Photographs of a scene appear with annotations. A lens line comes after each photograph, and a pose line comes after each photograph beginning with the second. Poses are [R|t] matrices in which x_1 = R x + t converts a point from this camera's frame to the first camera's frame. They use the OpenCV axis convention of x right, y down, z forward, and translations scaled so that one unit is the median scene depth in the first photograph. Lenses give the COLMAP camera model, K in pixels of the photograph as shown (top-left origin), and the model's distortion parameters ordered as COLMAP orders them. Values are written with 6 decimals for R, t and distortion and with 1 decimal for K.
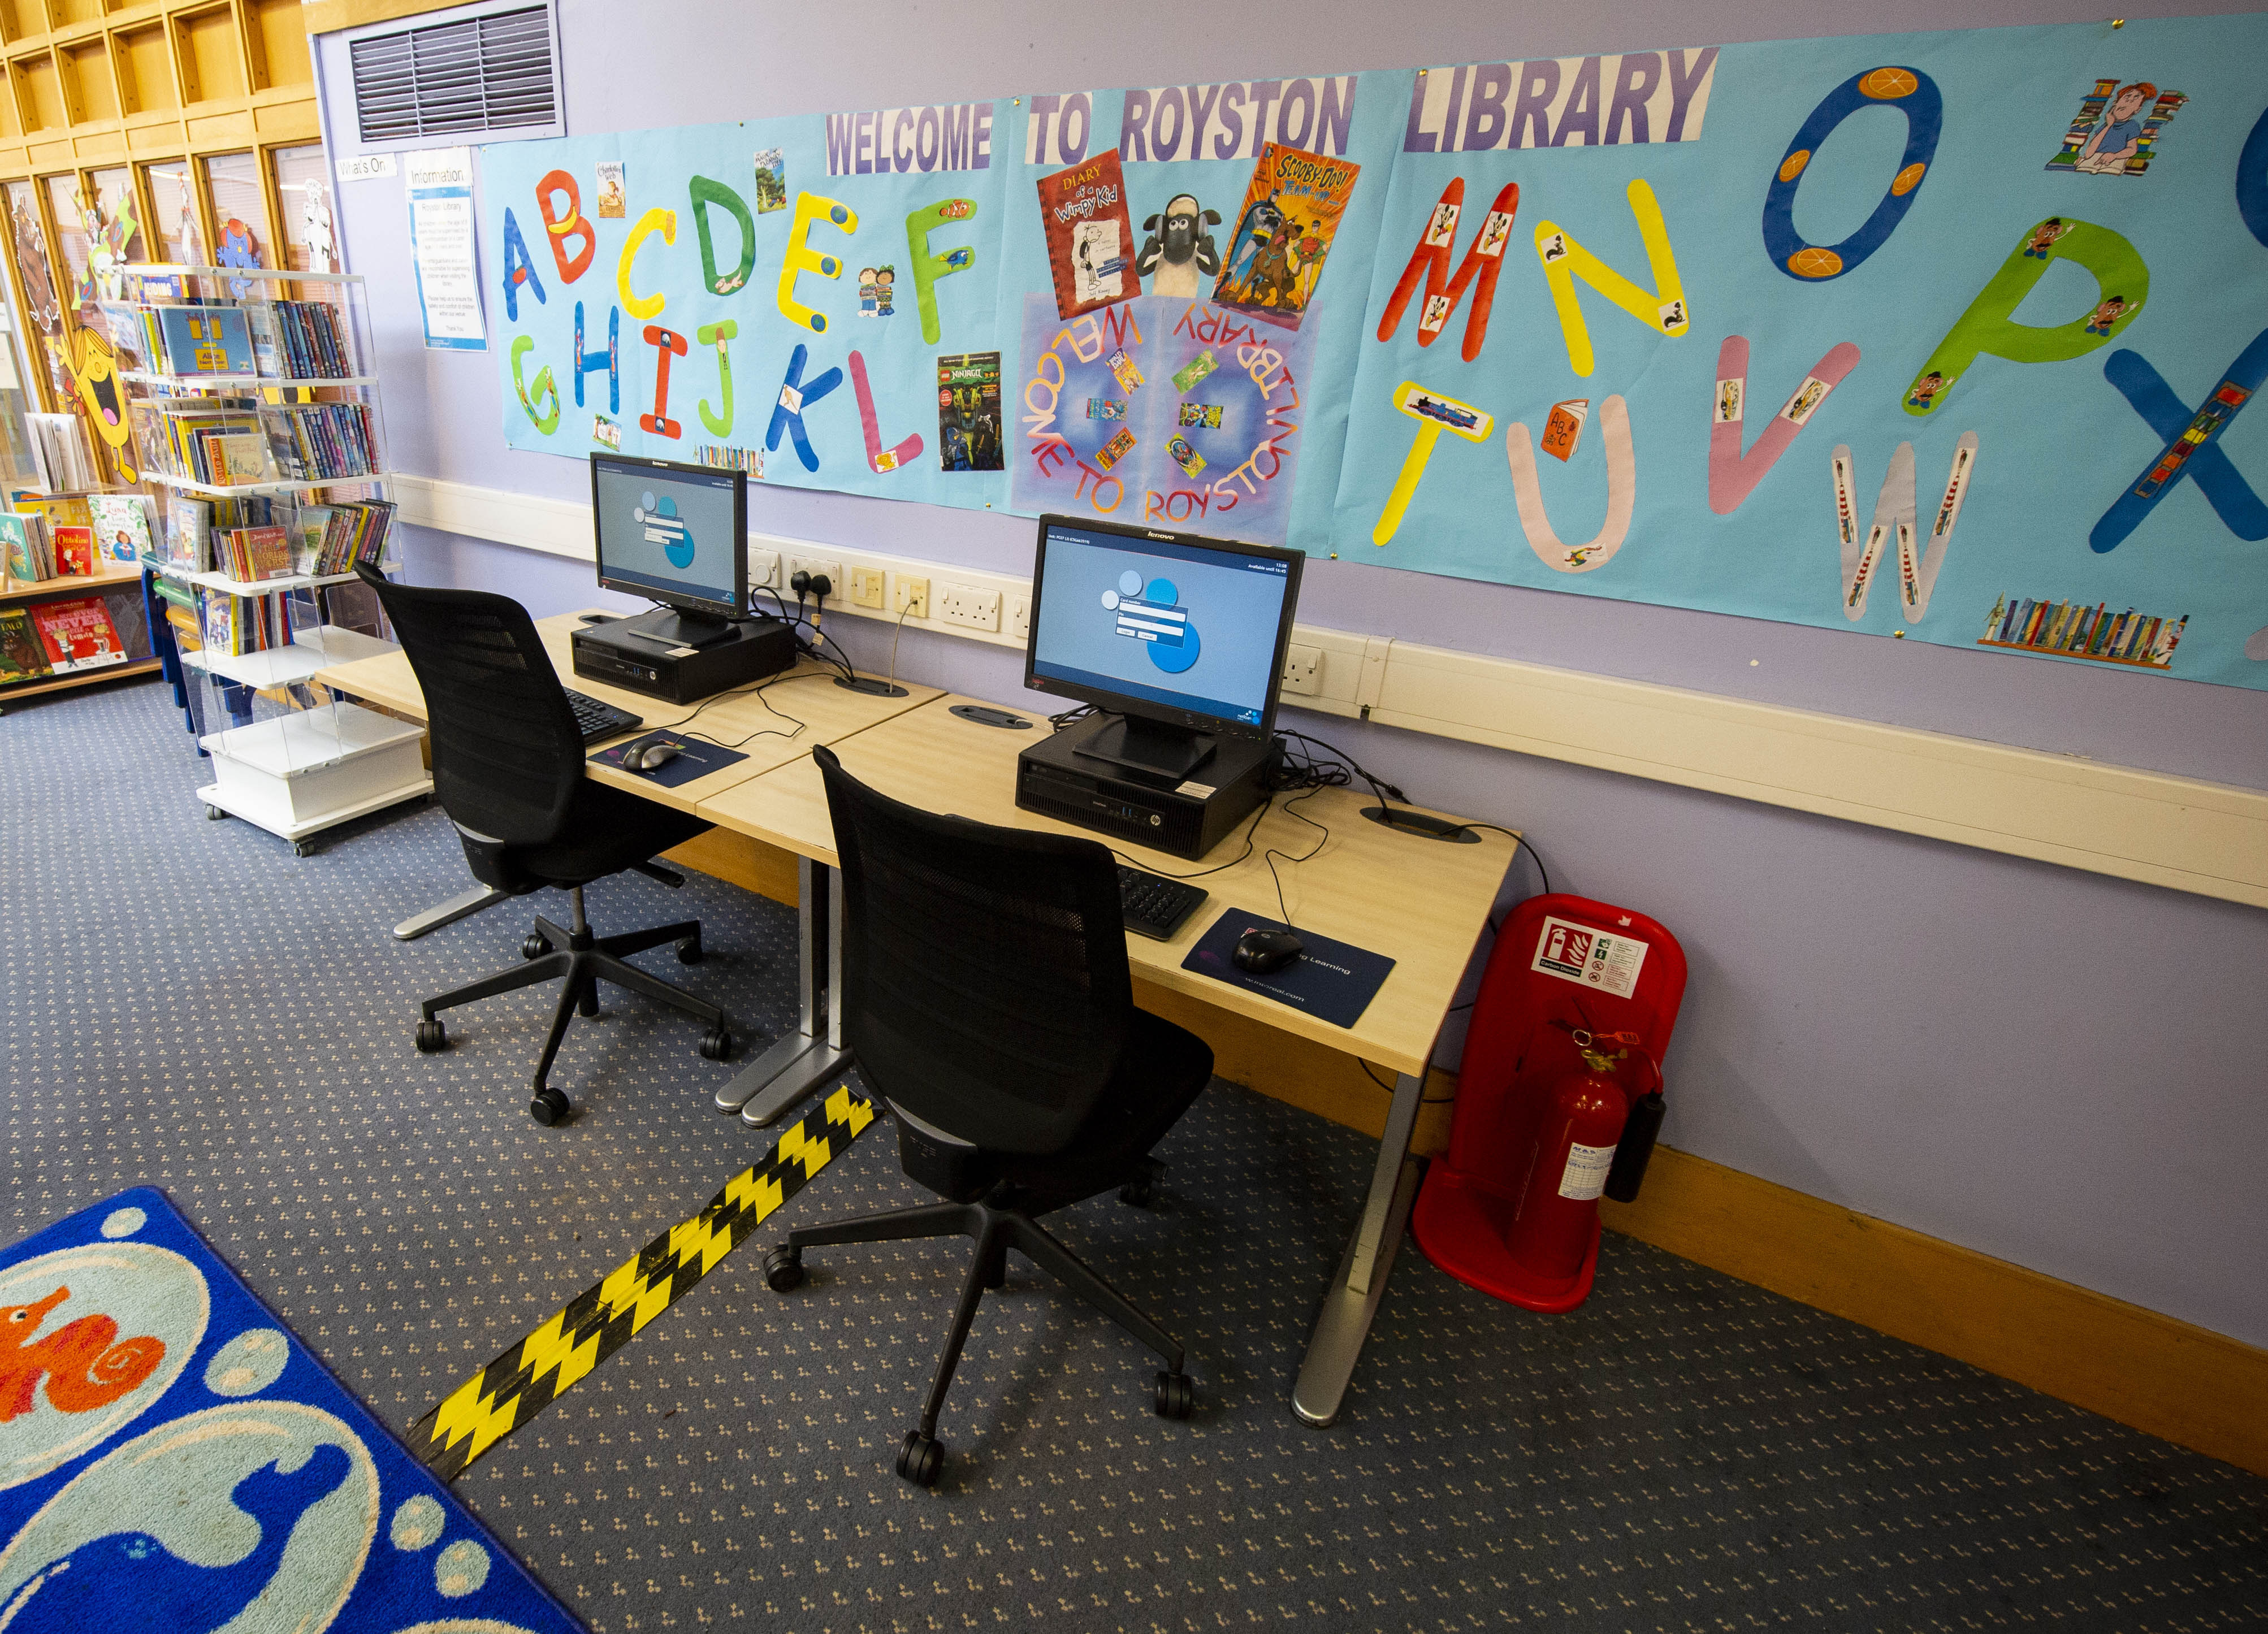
lens RADIAL K [[1201.0, 0, 1134.0], [0, 1201.0, 817.0], [0, 0, 1]] dist [-0.002830, -0.012235]
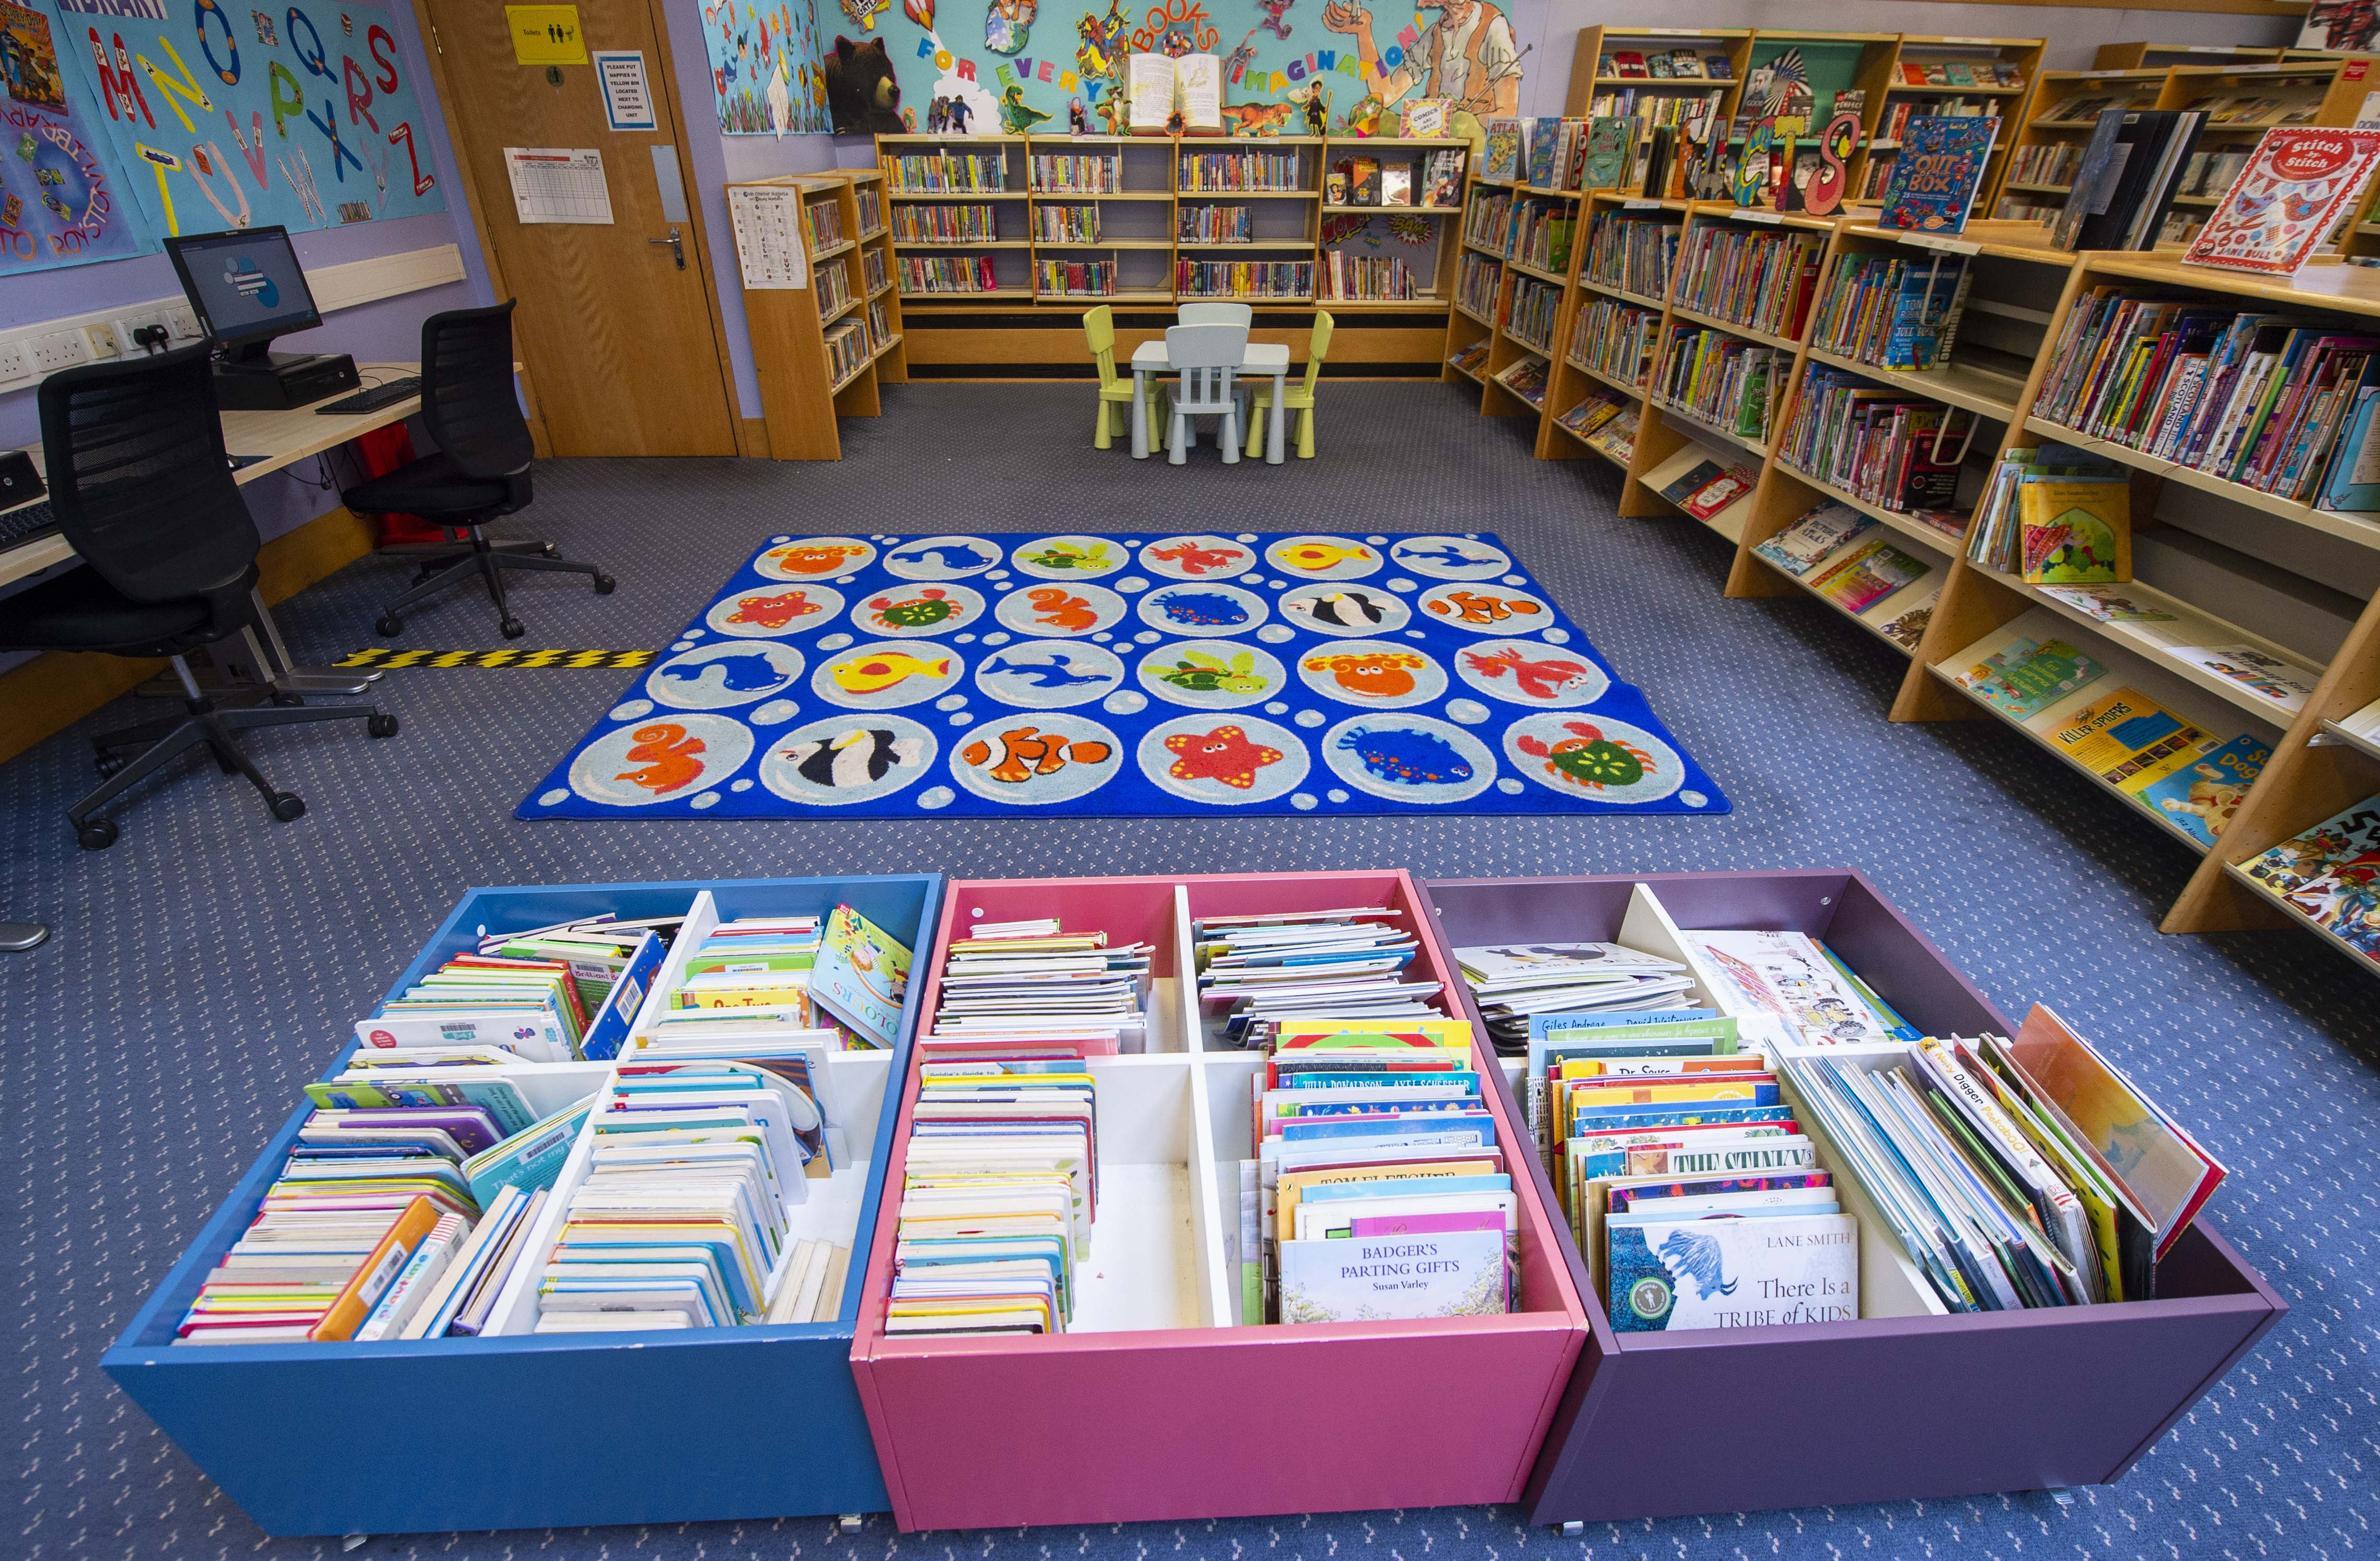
lens RADIAL K [[1068.0, 0, 1190.0], [0, 1068.0, 780.5], [0, 0, 1]] dist [-0.001197, -0.000927]
pose [[-0.593063, -0.464394, 0.657734, -2.490126], [0.264772, 0.658983, 0.704015, -0.468248], [-0.760376, 0.591675, -0.267860, 0.824151]]
